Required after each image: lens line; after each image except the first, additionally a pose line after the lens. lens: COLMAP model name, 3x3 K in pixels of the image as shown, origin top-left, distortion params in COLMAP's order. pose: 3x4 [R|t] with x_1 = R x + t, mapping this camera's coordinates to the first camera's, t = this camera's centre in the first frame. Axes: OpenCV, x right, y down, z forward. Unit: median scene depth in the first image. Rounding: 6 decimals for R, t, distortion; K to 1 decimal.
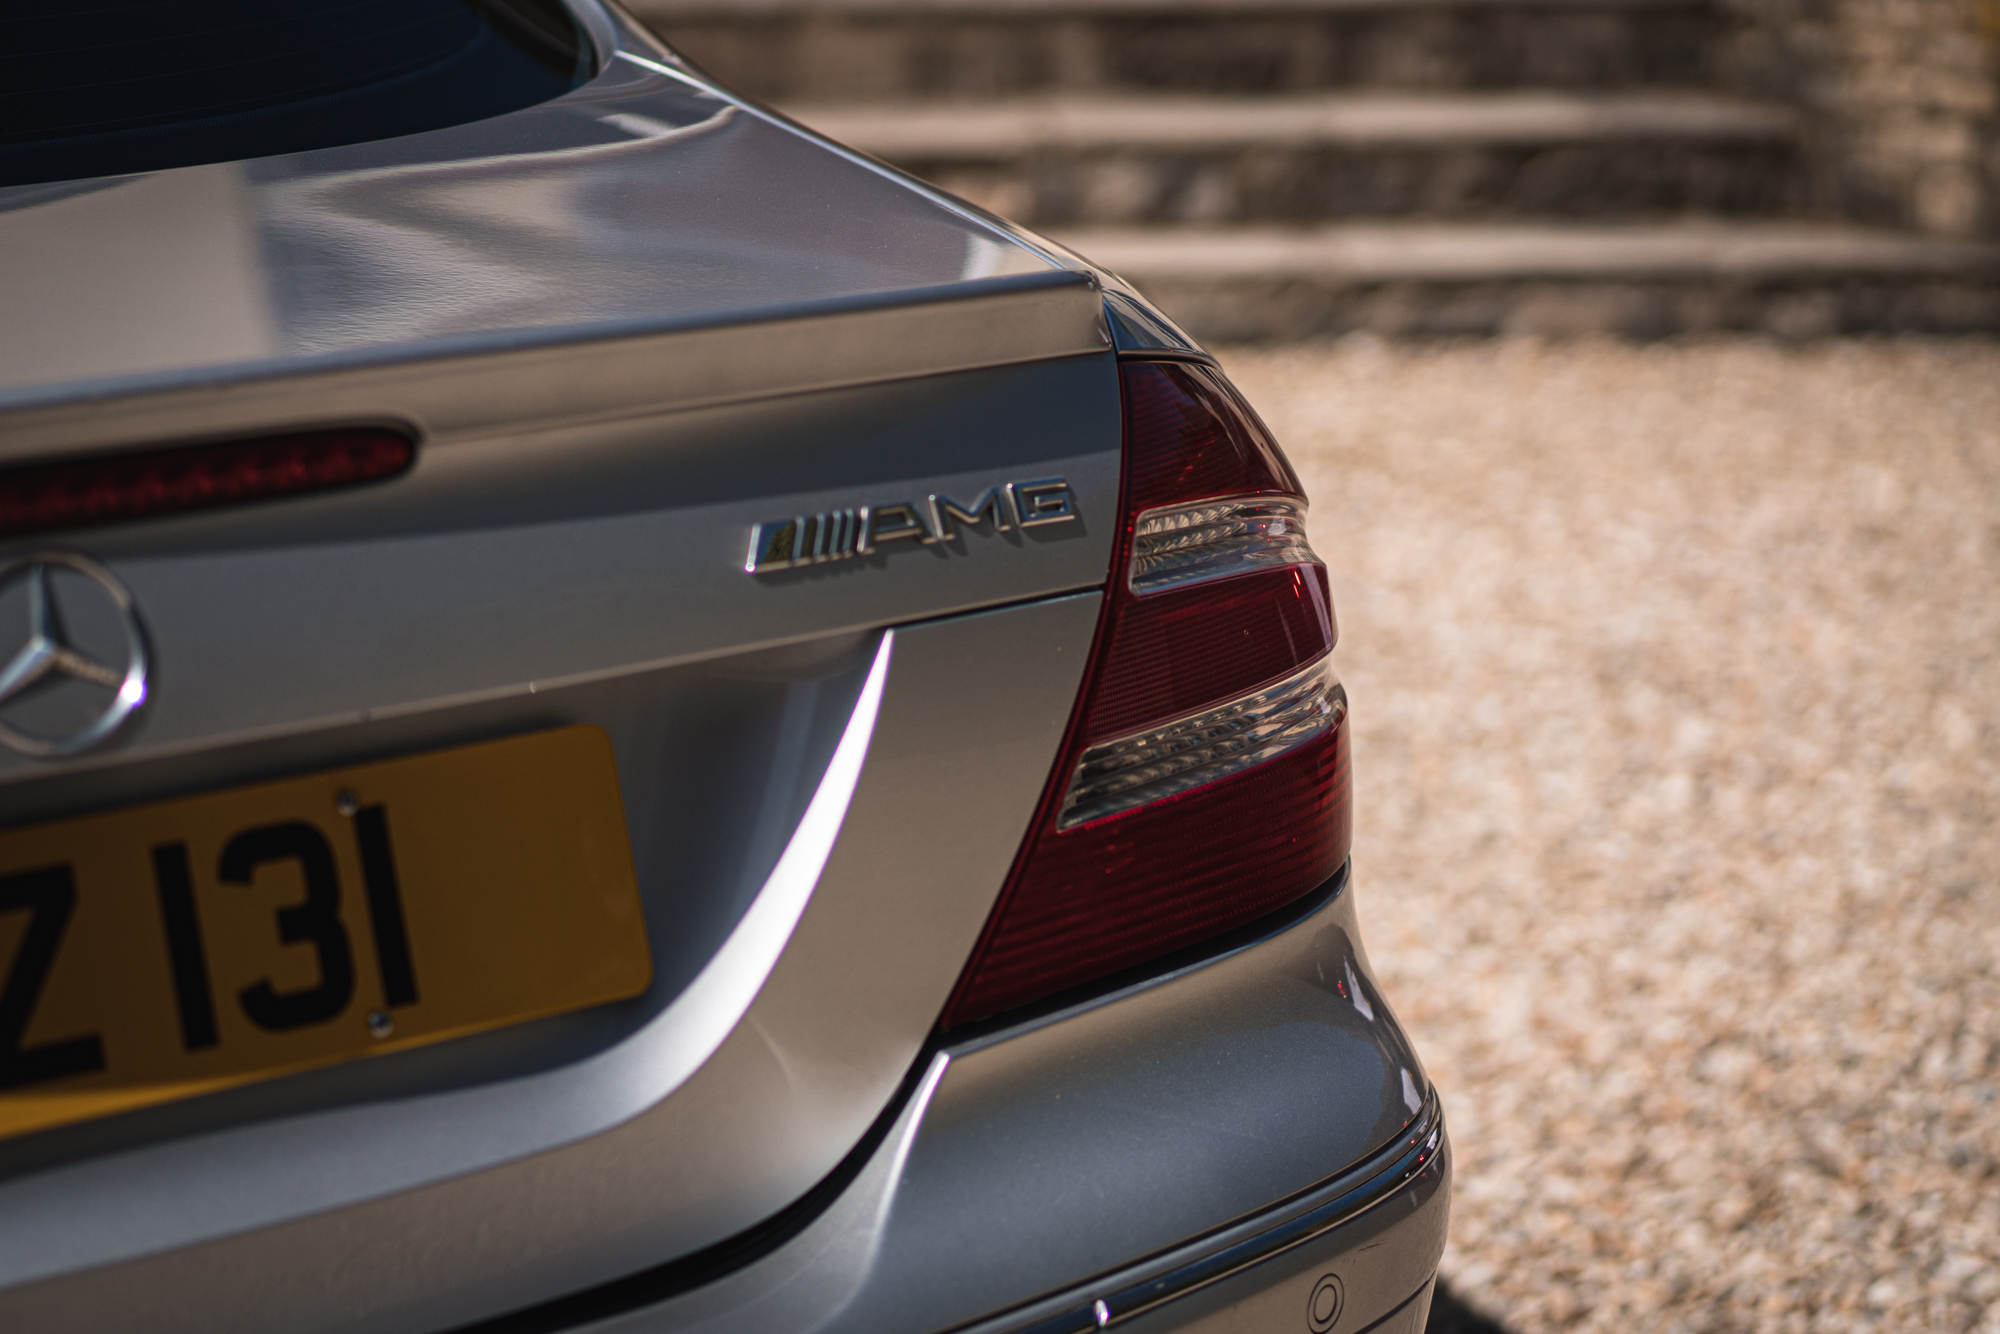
lens RADIAL K [[4734.3, 0, 994.4], [0, 4734.3, 691.4], [0, 0, 1]] dist [0.020776, -0.148669]
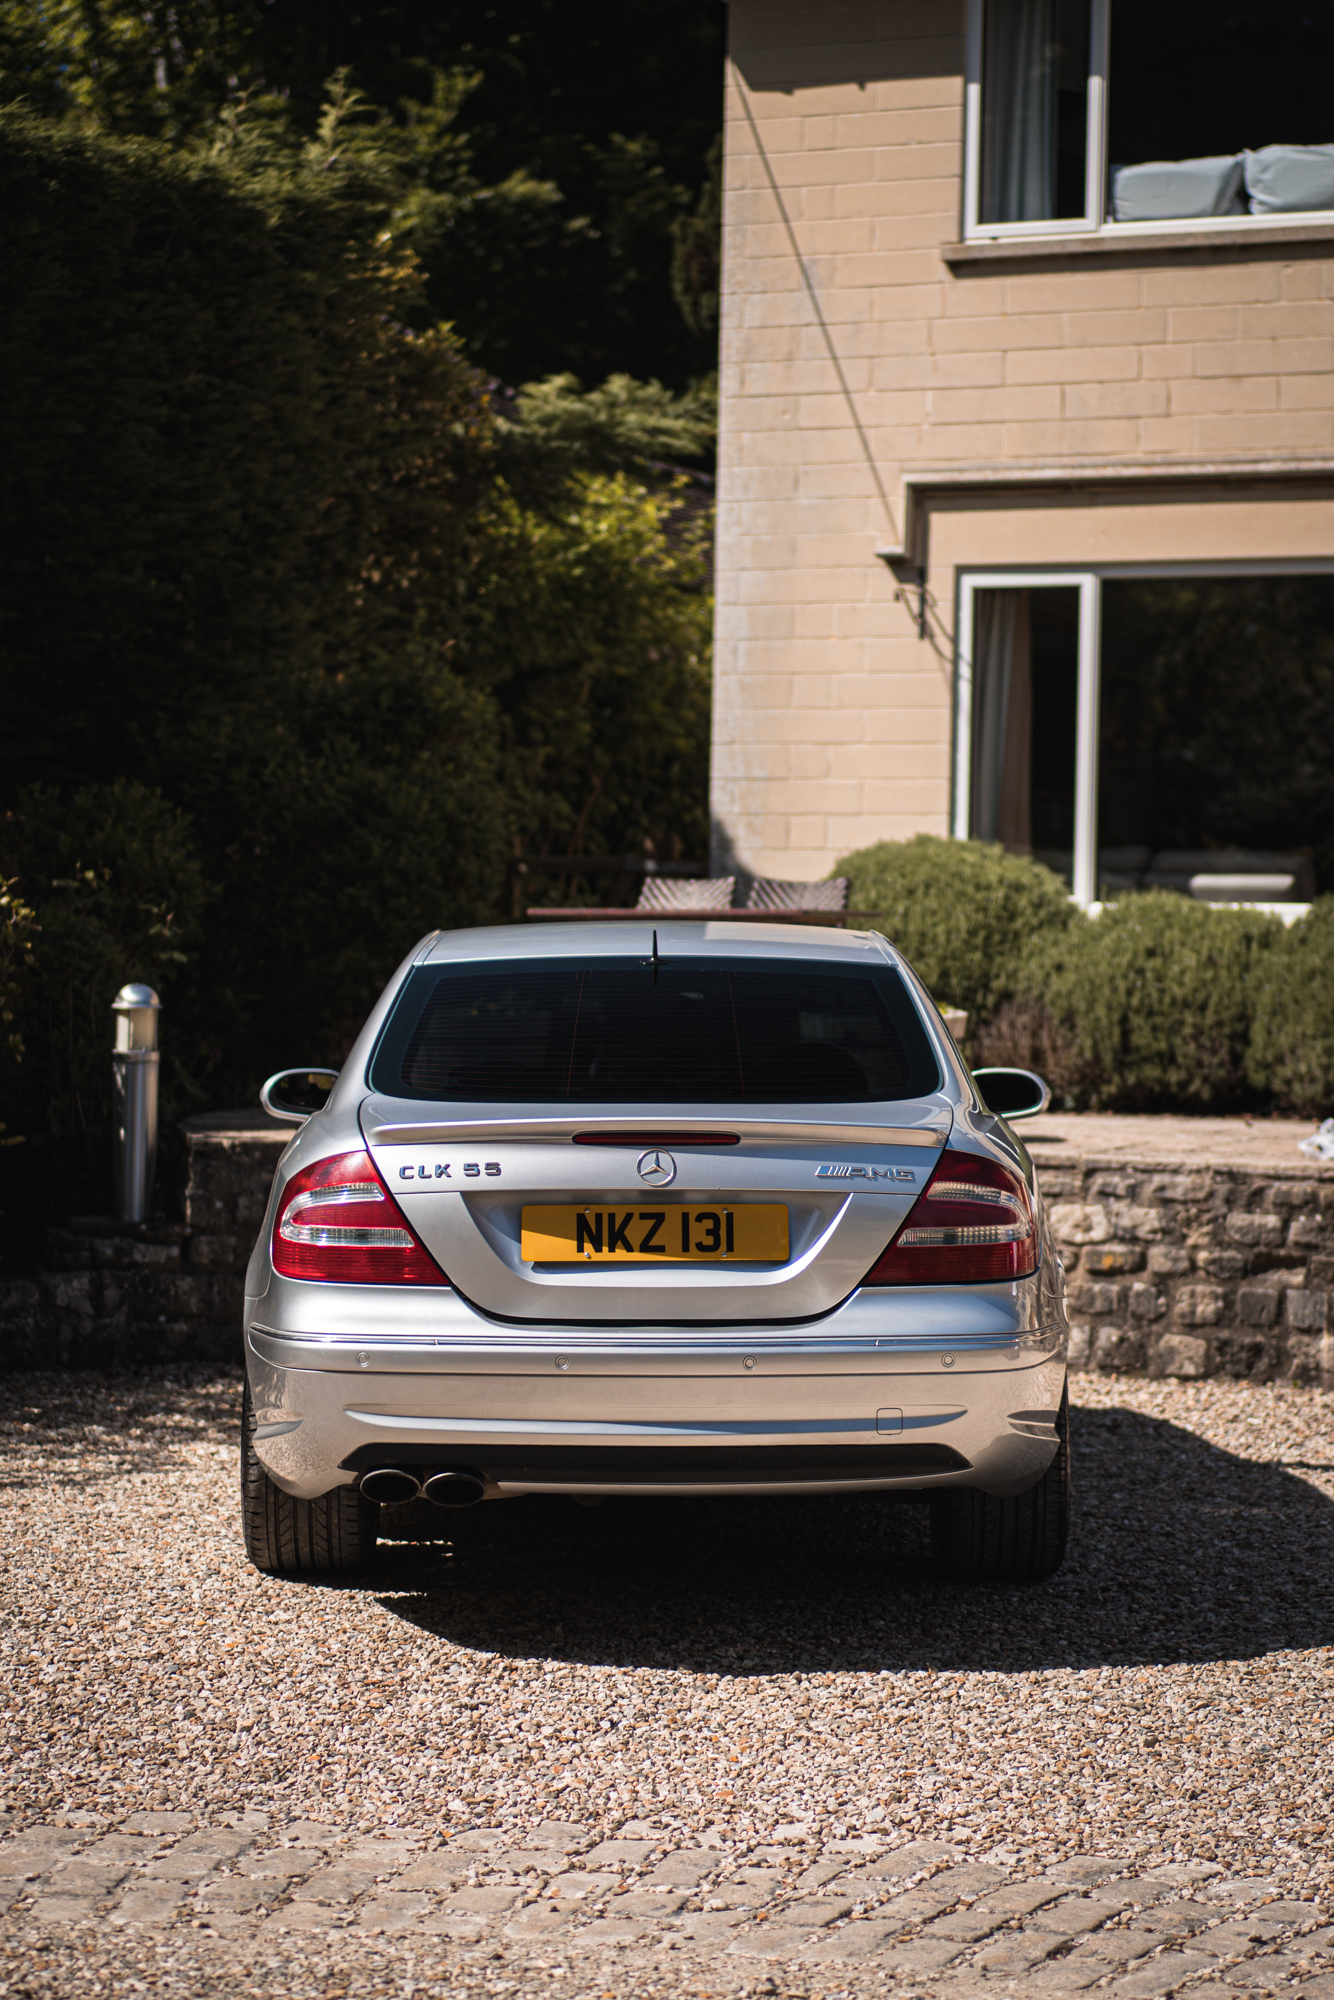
lens RADIAL K [[4734.3, 0, 667.0], [0, 4734.3, 1000.0], [0, 0, 1]] dist [0.020776, -0.148669]
pose [[0.820899, 0.019017, -0.570756, 2.465504], [-0.151517, 0.970878, -0.185574, 0.689490], [0.550606, 0.238817, 0.799875, -2.857867]]
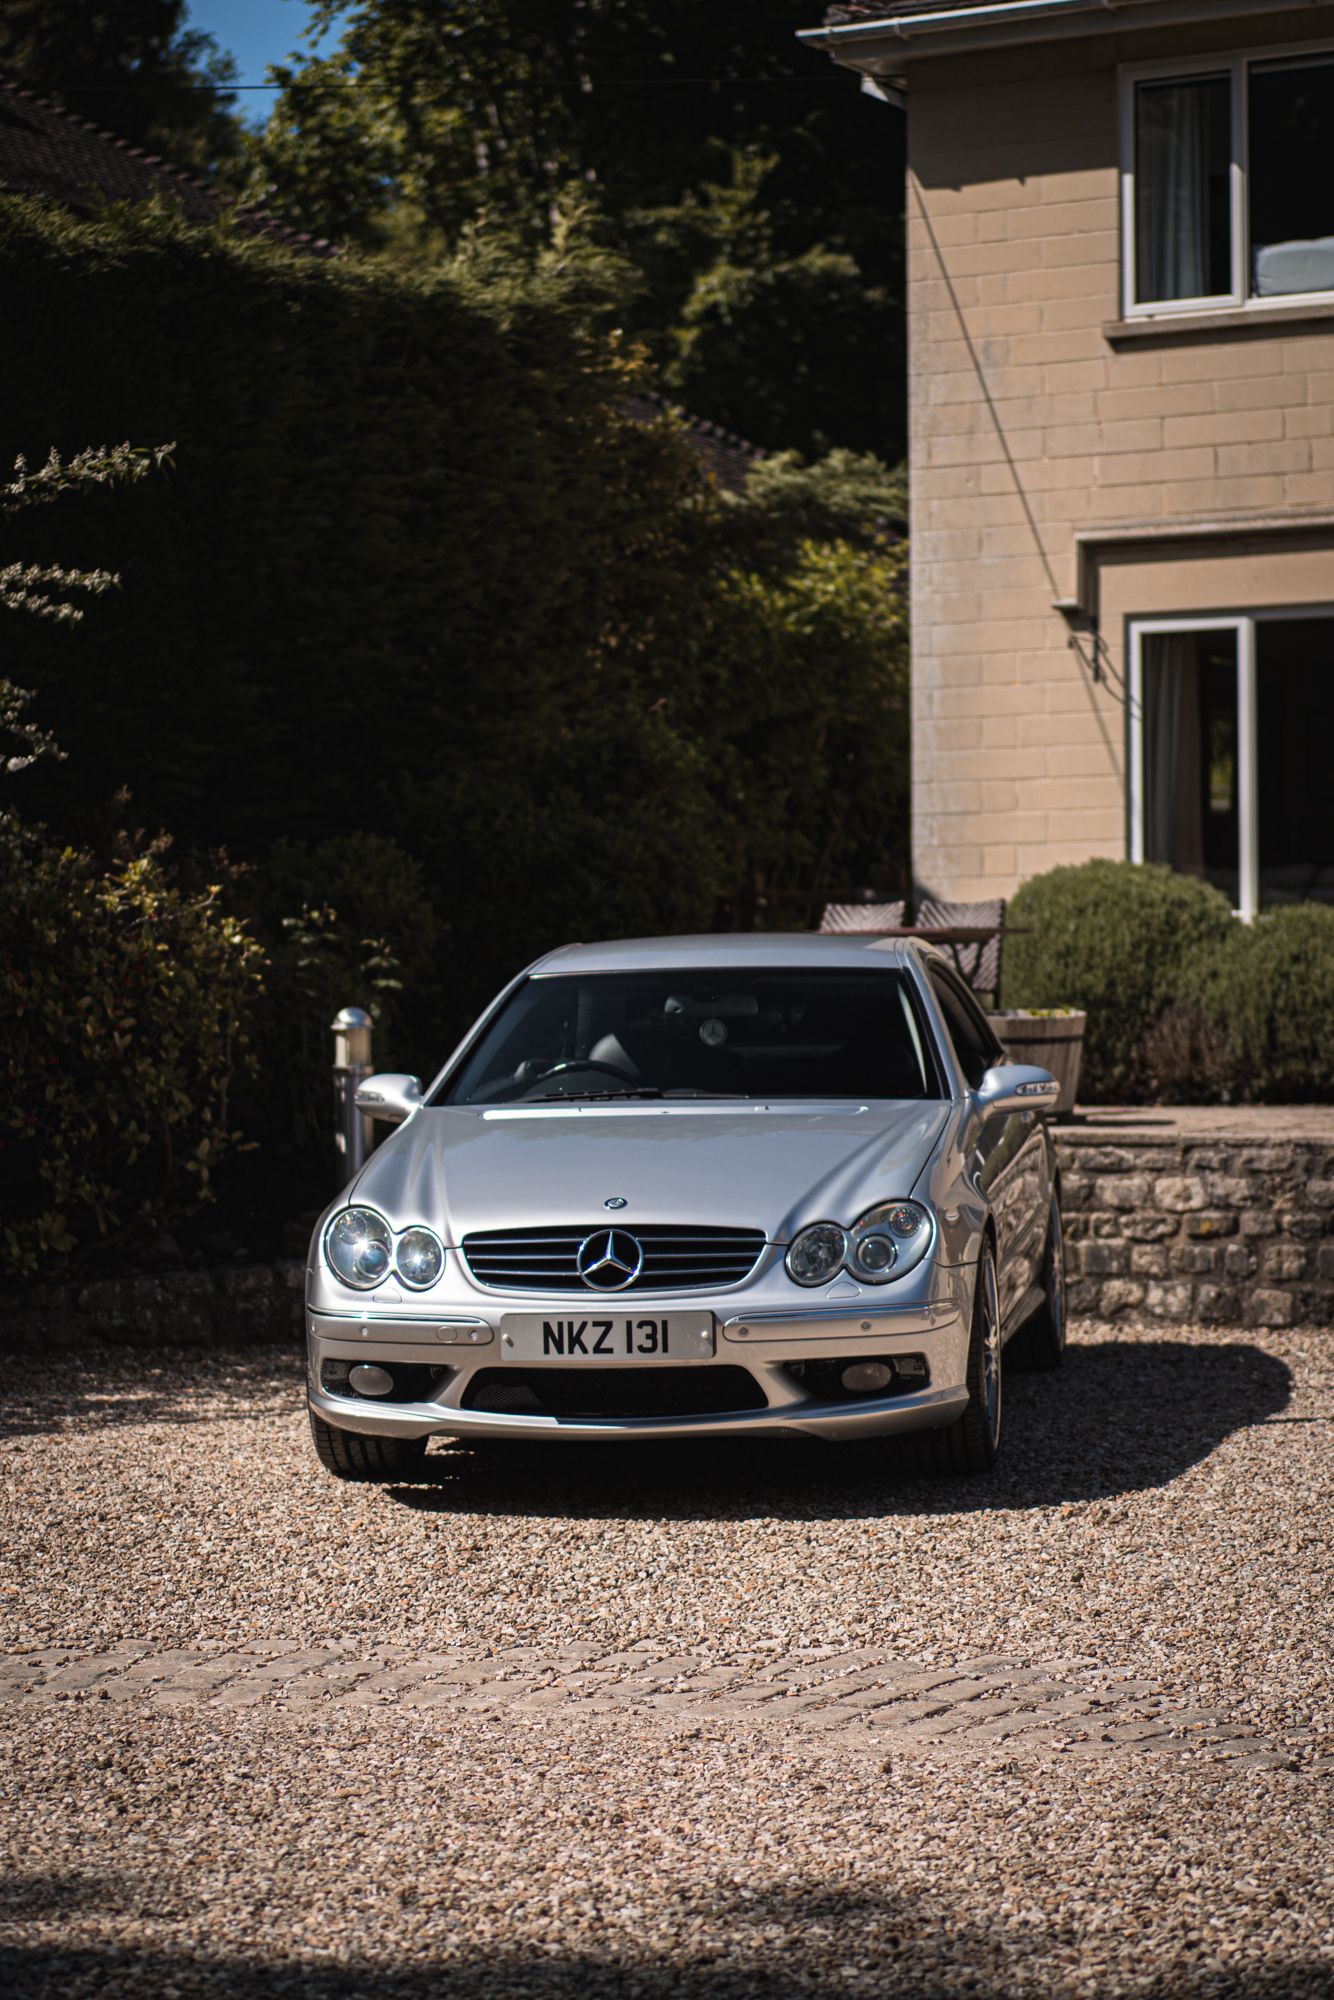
lens RADIAL K [[4734.3, 0, 667.0], [0, 4734.3, 1000.0], [0, 0, 1]] dist [0.020776, -0.148669]
pose [[0.769967, -0.010587, -0.637996, 3.443410], [-0.138401, 0.973288, -0.183180, 0.888602], [0.622894, 0.229342, 0.747934, -3.435562]]
